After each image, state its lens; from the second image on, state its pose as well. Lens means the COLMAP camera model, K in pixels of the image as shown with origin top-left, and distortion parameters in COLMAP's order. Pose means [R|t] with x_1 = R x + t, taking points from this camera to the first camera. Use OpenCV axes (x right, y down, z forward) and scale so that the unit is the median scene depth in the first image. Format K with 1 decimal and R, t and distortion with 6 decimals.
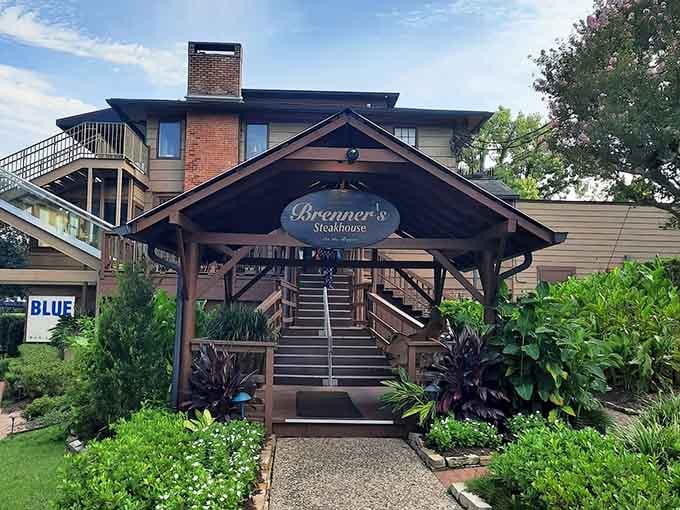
lens RADIAL K [[646.3, 0, 340.0], [0, 646.3, 255.8], [0, 0, 1]] dist [0.017728, 0.000000]
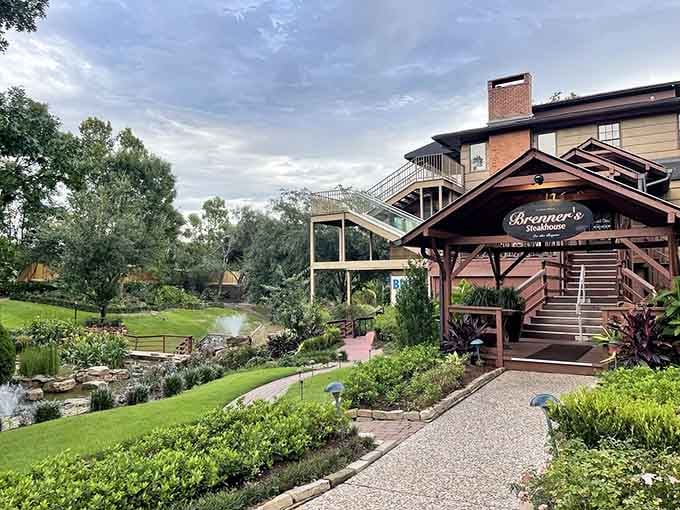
lens RADIAL K [[517.8, 0, 339.9], [0, 517.8, 254.9], [0, 0, 1]] dist [0.005409, -0.000147]
pose [[0.831347, -0.054350, -0.553089, 0.099634], [0.072327, 0.997323, 0.010712, -0.010839], [0.551027, -0.048908, 0.833053, -0.080041]]
